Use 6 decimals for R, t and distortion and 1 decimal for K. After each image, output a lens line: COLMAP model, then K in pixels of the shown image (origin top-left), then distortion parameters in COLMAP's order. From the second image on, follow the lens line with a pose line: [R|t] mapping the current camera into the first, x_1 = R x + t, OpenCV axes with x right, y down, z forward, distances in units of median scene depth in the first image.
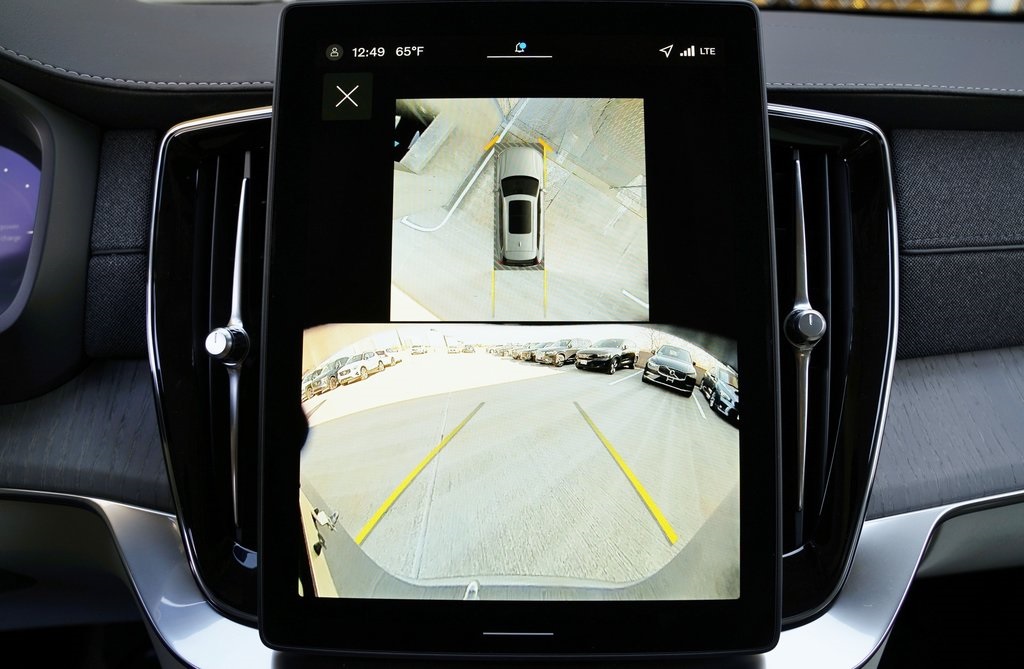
lens RADIAL K [[754.1, 0, 512.5], [0, 754.1, 333.2], [0, 0, 1]] dist [-0.098794, 0.053343]
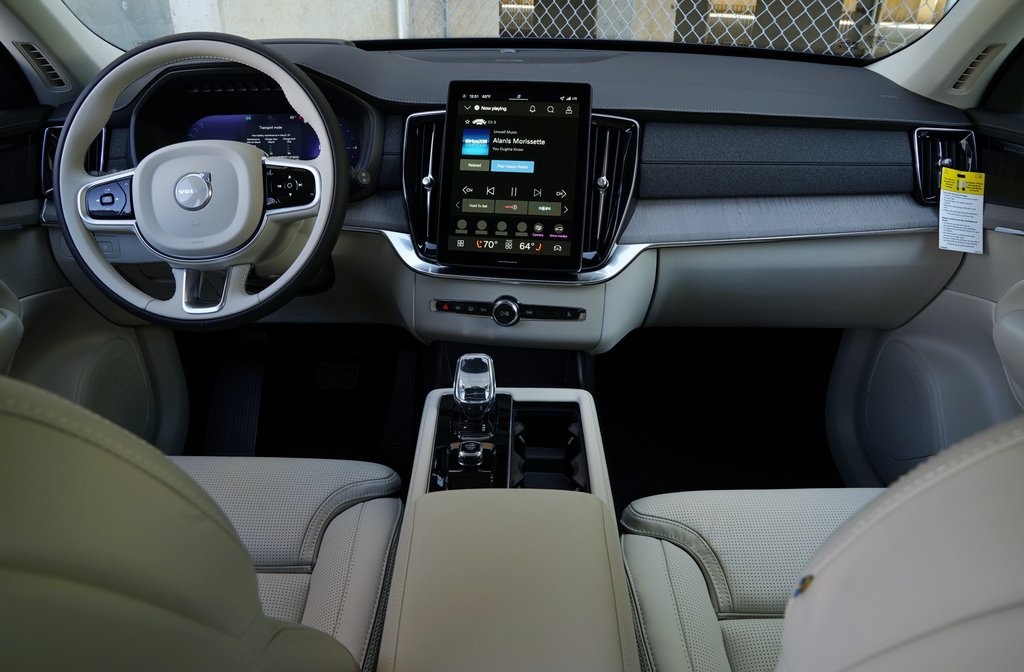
lens RADIAL K [[752.5, 0, 511.8], [0, 752.5, 331.1], [0, 0, 1]] dist [-0.118597, 0.078542]
pose [[0.993012, 0.059063, -0.102168, 0.367959], [-0.051839, 0.996058, 0.071973, 0.413995], [0.106016, -0.066174, 0.992160, -2.303892]]
